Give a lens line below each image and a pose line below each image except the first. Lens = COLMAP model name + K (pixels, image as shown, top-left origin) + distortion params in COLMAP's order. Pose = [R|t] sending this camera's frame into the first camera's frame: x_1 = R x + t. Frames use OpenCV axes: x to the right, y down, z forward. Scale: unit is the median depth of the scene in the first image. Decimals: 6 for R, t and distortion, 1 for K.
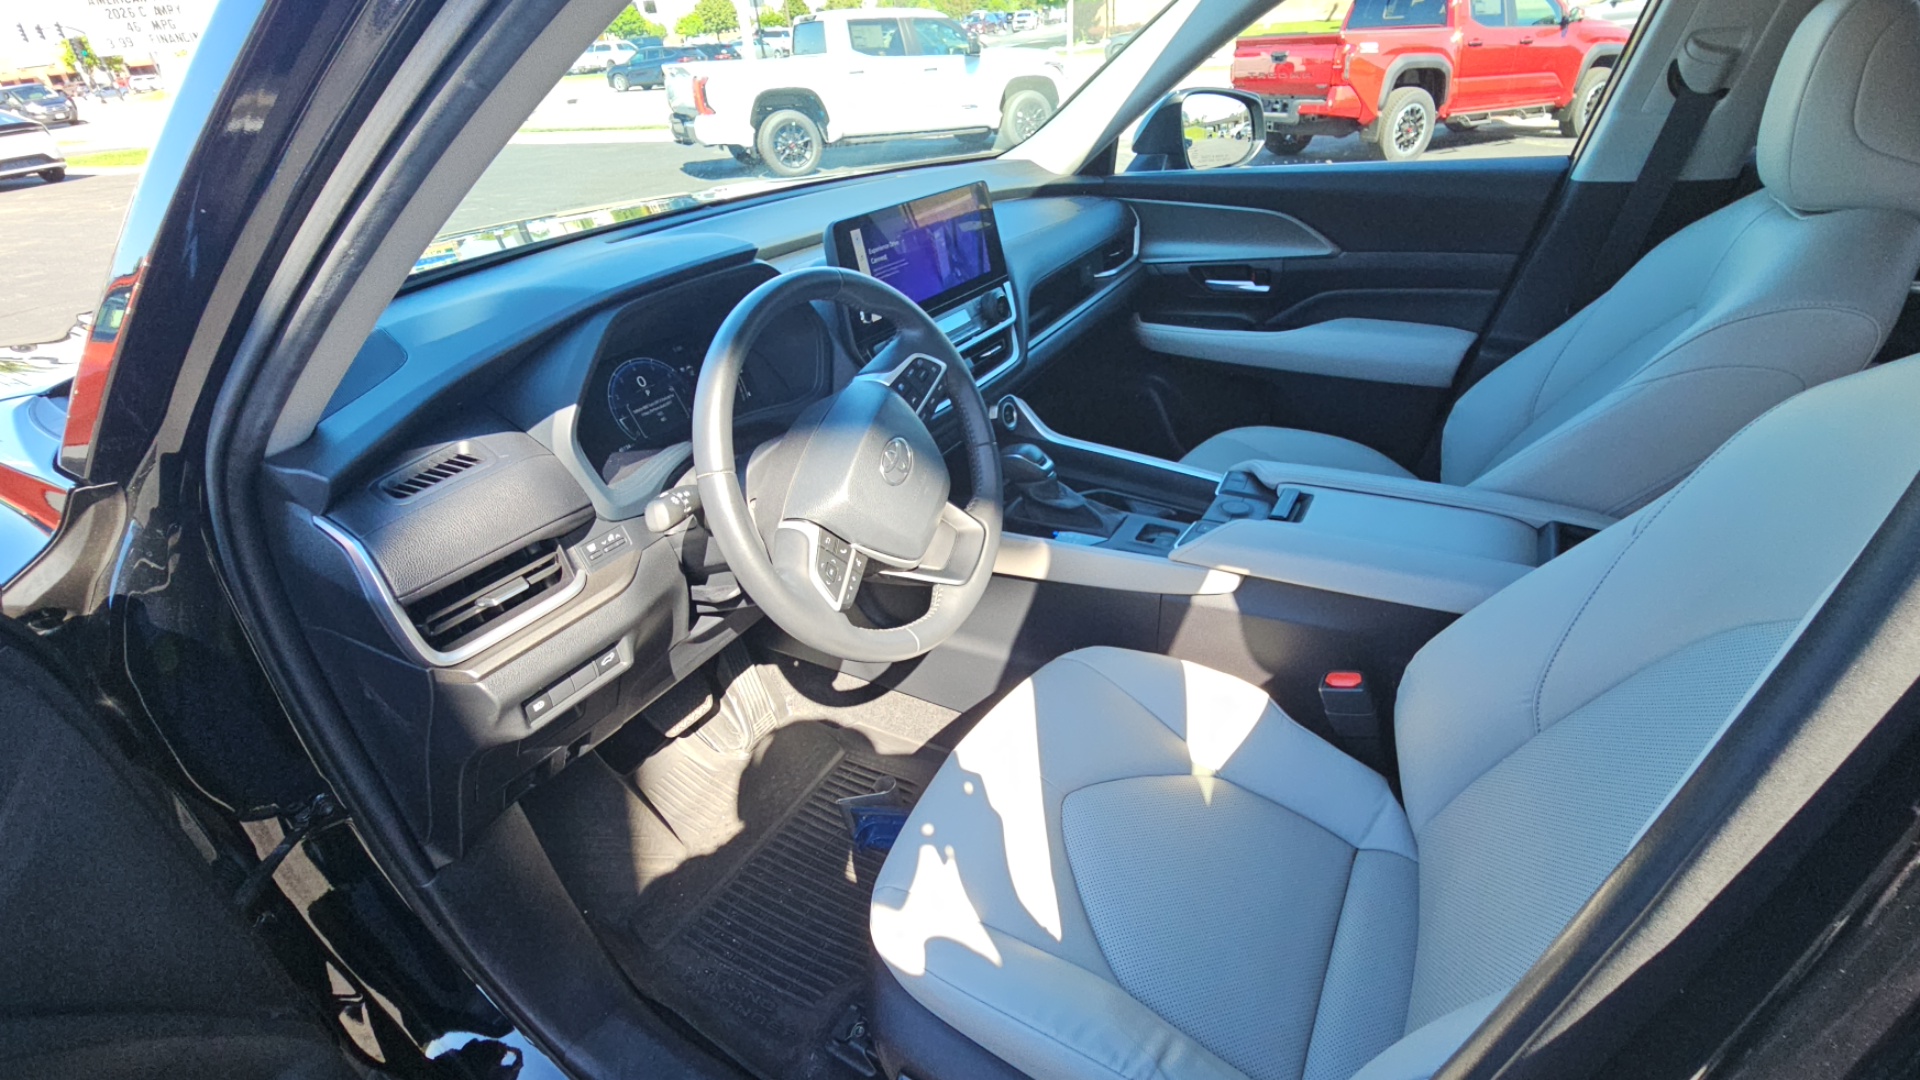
lens RADIAL K [[864.1, 0, 984.8], [0, 864.1, 541.1], [0, 0, 1]] dist [0.007275, -0.006305]
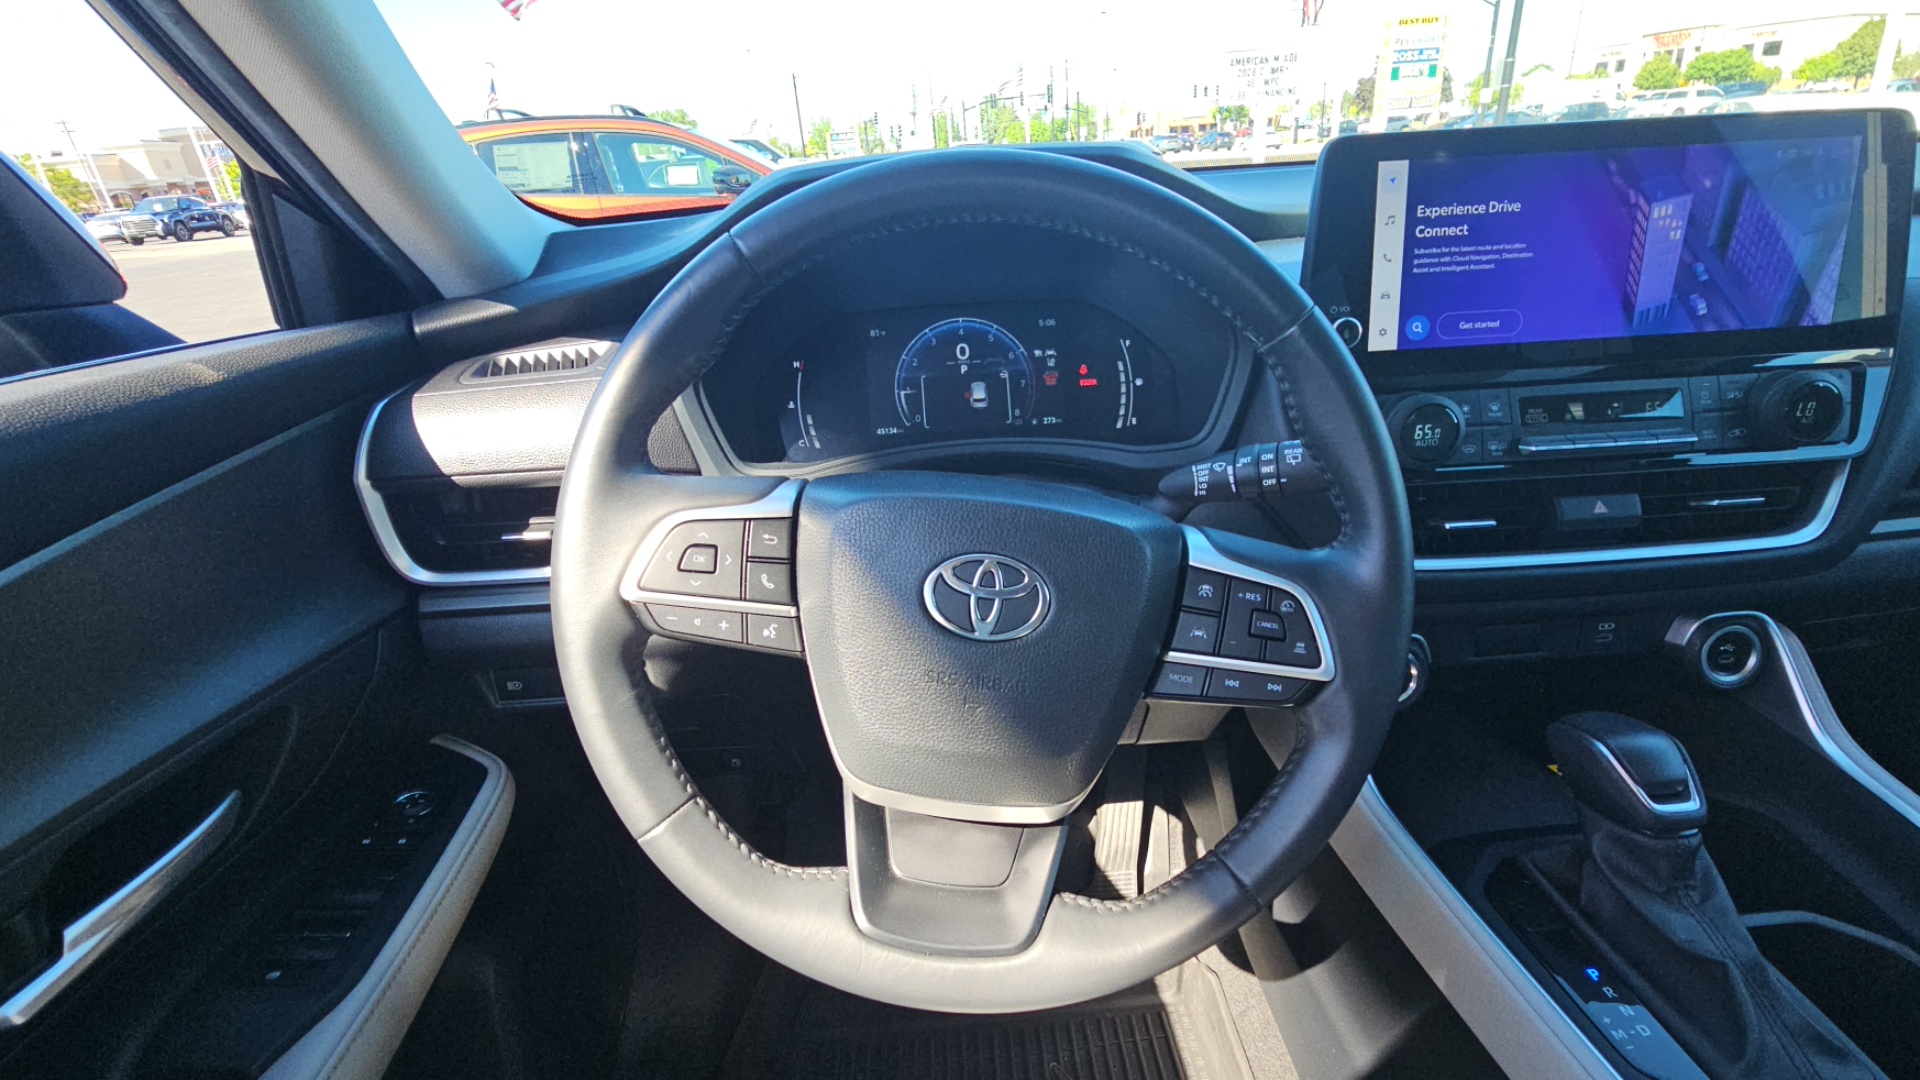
lens RADIAL K [[864.1, 0, 979.5], [0, 864.1, 541.8], [0, 0, 1]] dist [0.007275, -0.006305]
pose [[0.547317, 0.363719, -0.753759, 0.129348], [-0.399294, 0.905000, 0.146764, -0.110597], [0.735533, 0.220645, 0.640552, 0.434239]]
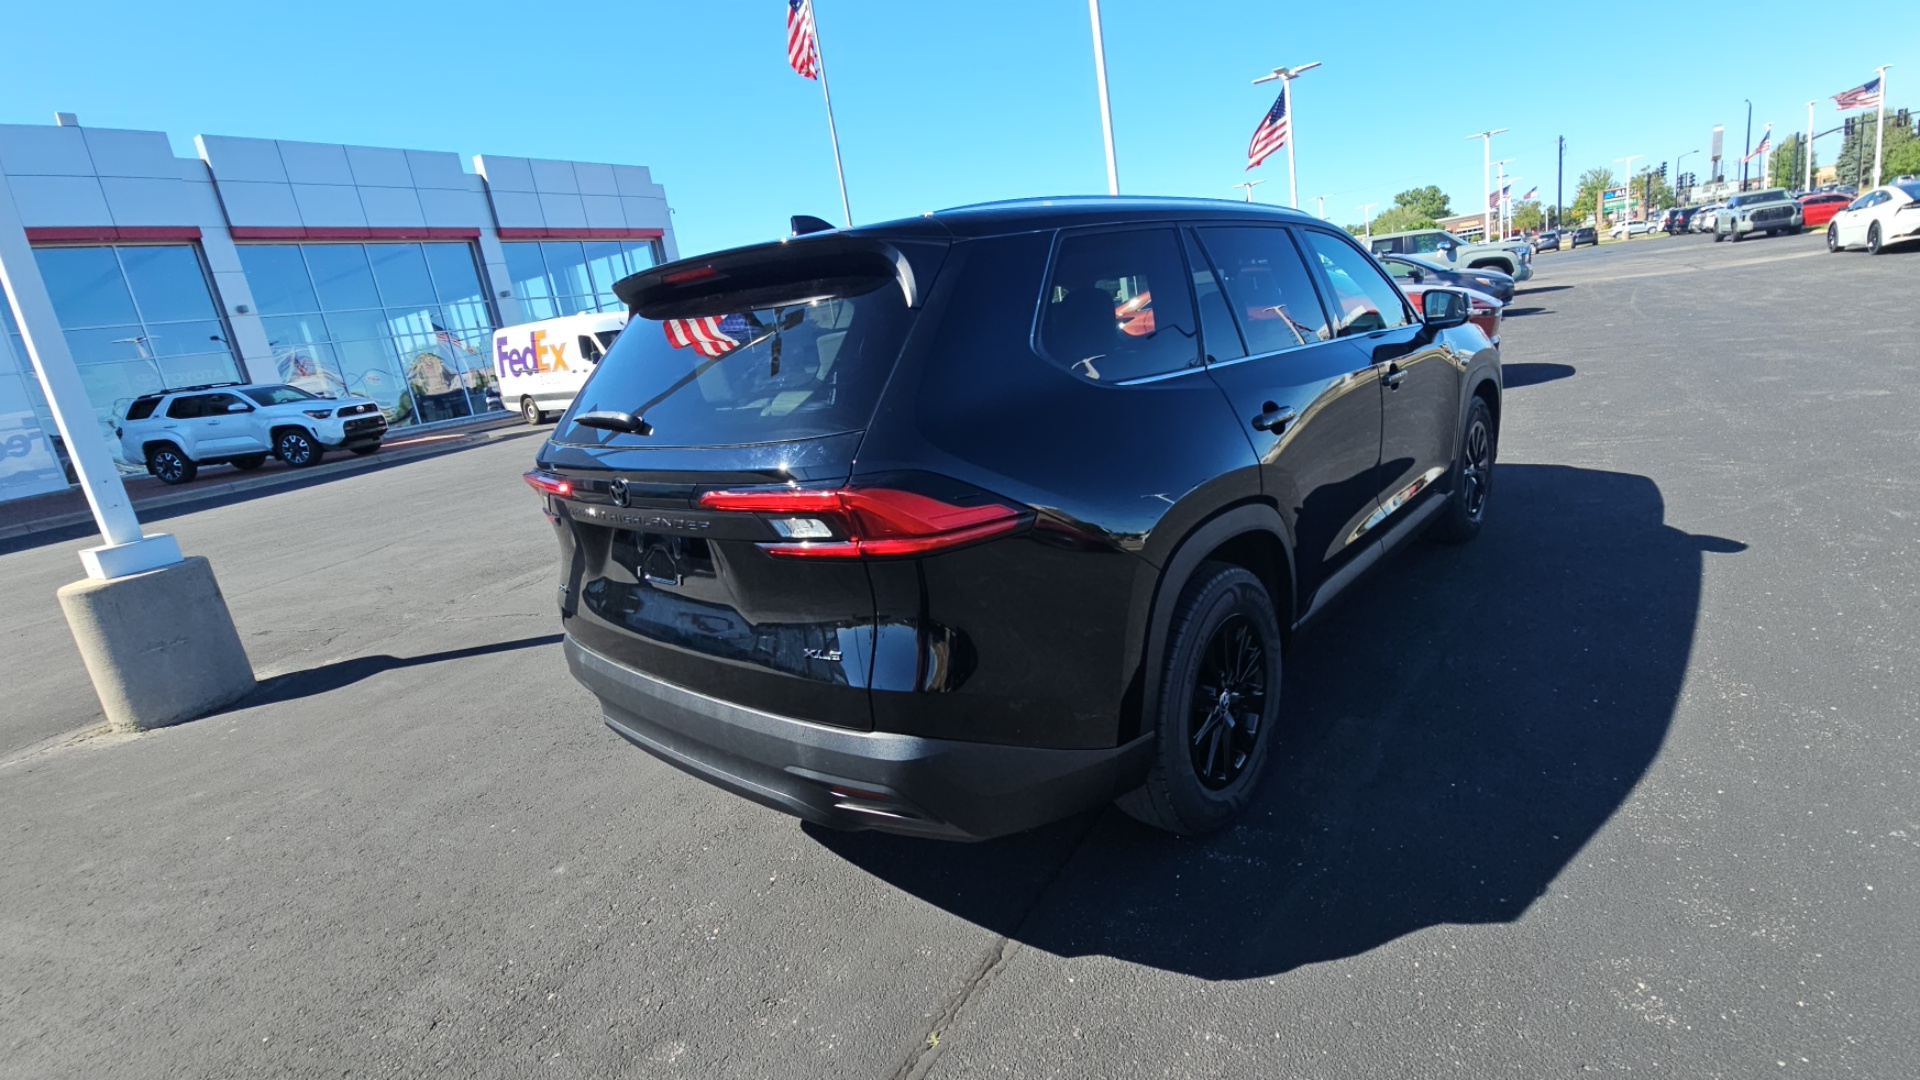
lens RADIAL K [[864.1, 0, 969.9], [0, 864.1, 544.7], [0, 0, 1]] dist [0.007275, -0.006305]
pose [[-0.187098, 0.331709, -0.924642, 3.274554], [-0.361912, 0.851780, 0.378802, -0.512456], [0.913244, 0.405512, -0.039317, 0.438017]]
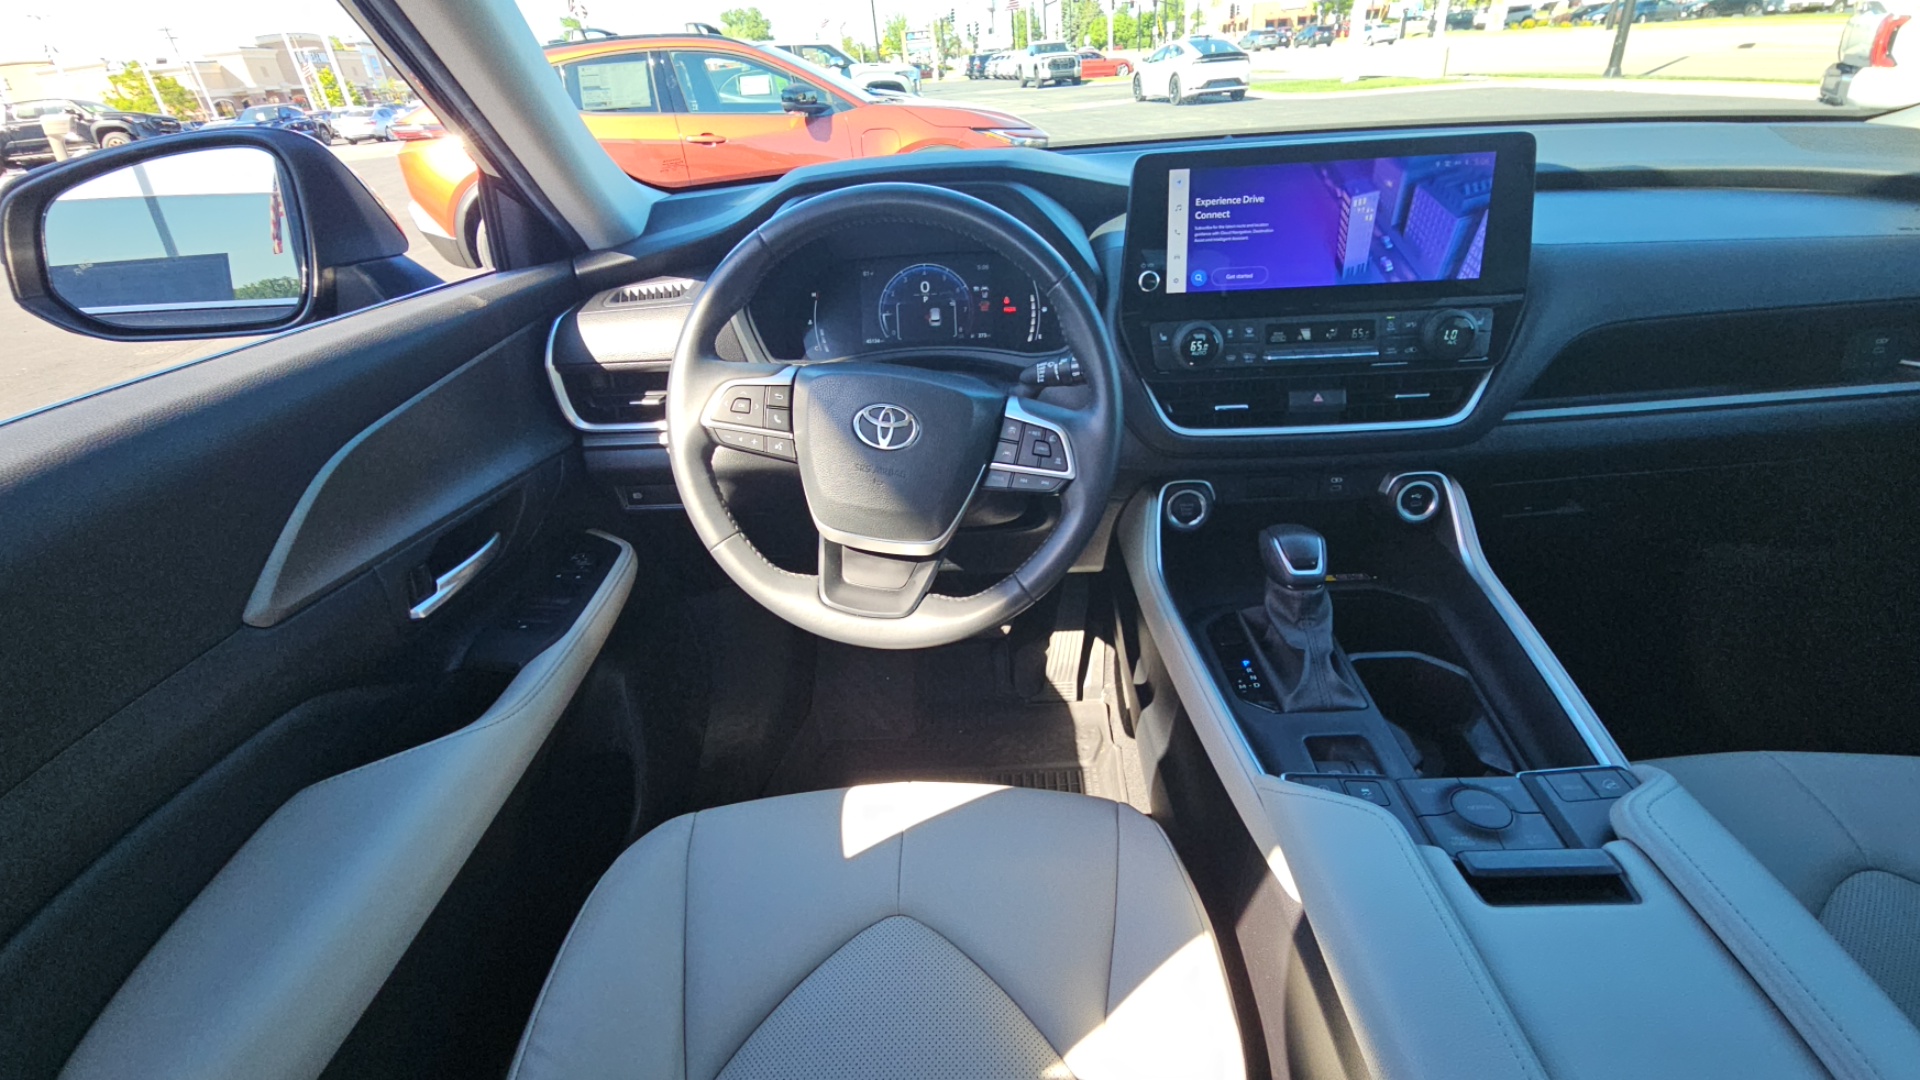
lens RADIAL K [[864.1, 0, 978.0], [0, 864.1, 543.1], [0, 0, 1]] dist [0.007275, -0.006305]
pose [[0.476040, 0.450271, -0.755409, 0.378104], [-0.409977, 0.873555, 0.262336, -0.153155], [0.778014, 0.184817, 0.600448, 0.357939]]
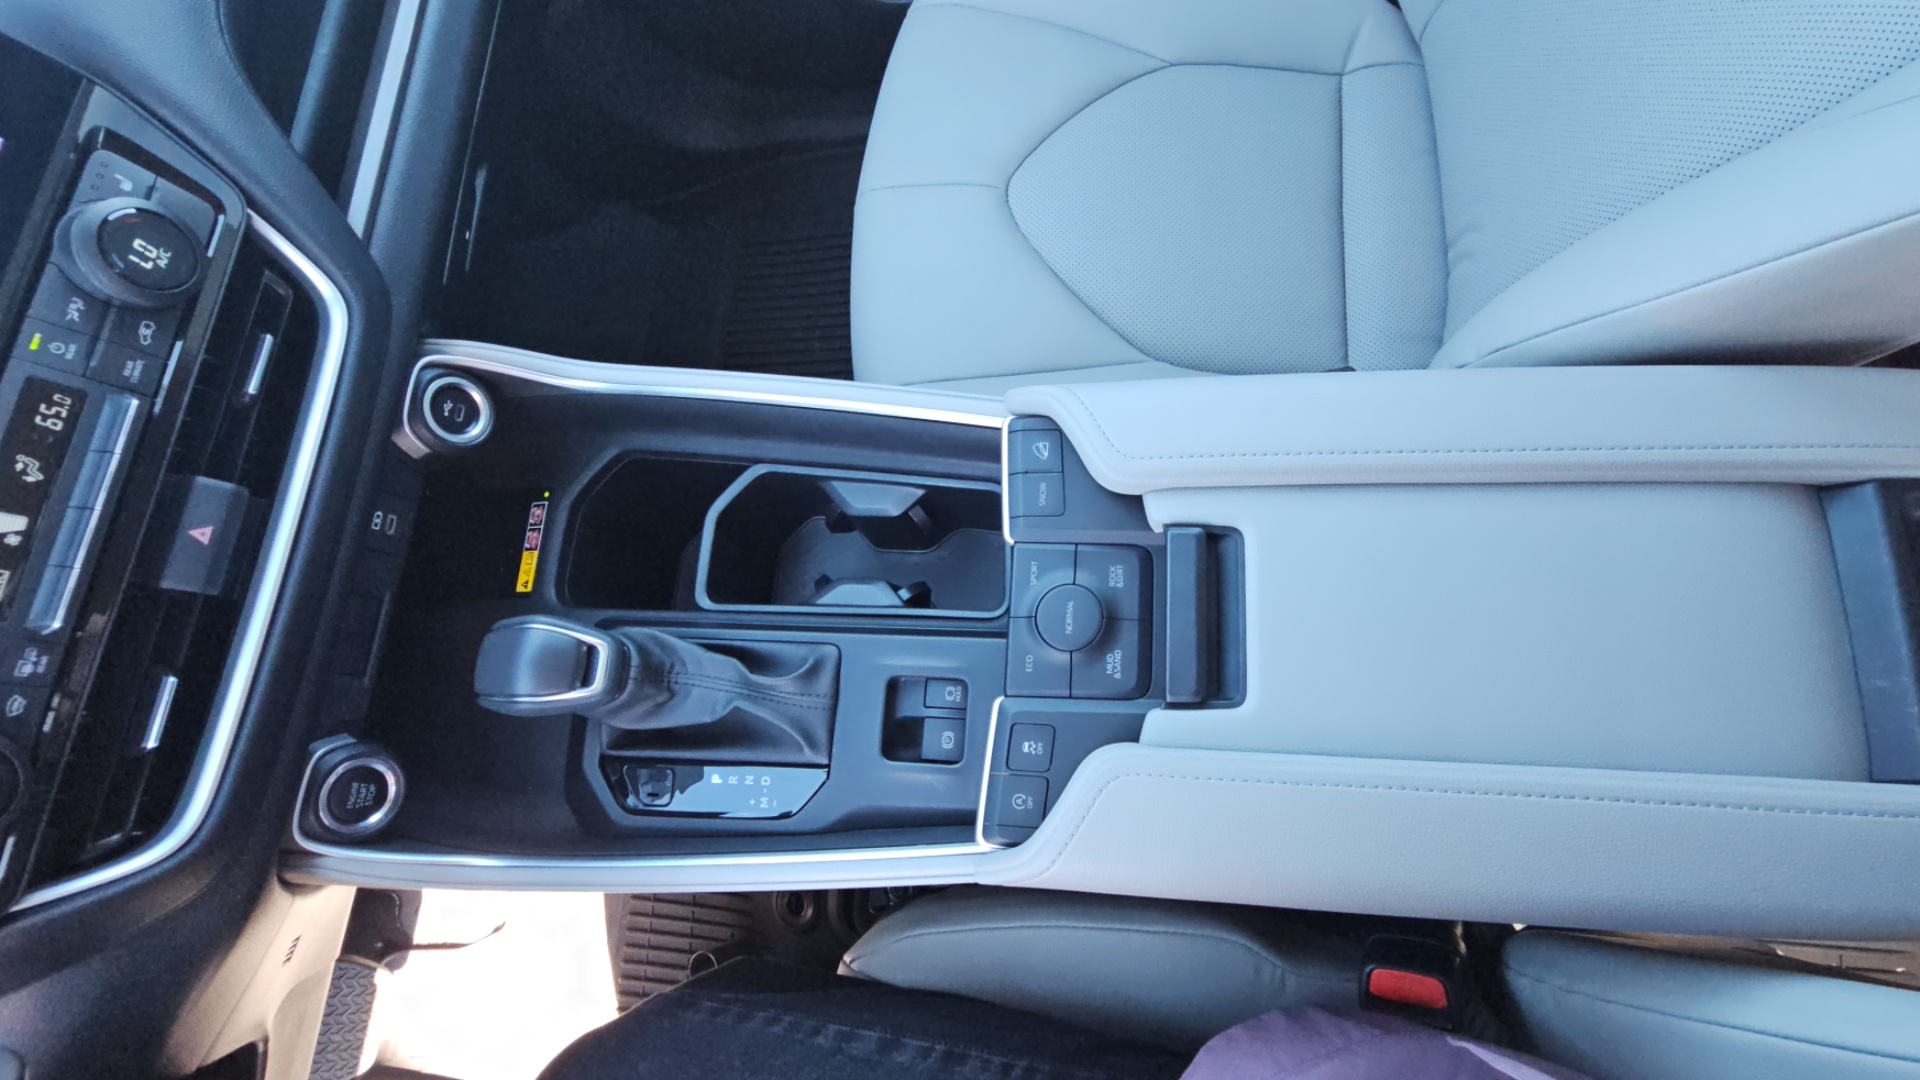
lens RADIAL K [[864.1, 0, 975.8], [0, 864.1, 536.5], [0, 0, 1]] dist [0.007275, -0.006305]
pose [[0.890443, -0.453913, -0.032762, 0.229751], [0.364265, 0.667721, 0.649199, -0.279445], [-0.272804, -0.590009, 0.759912, 0.596630]]
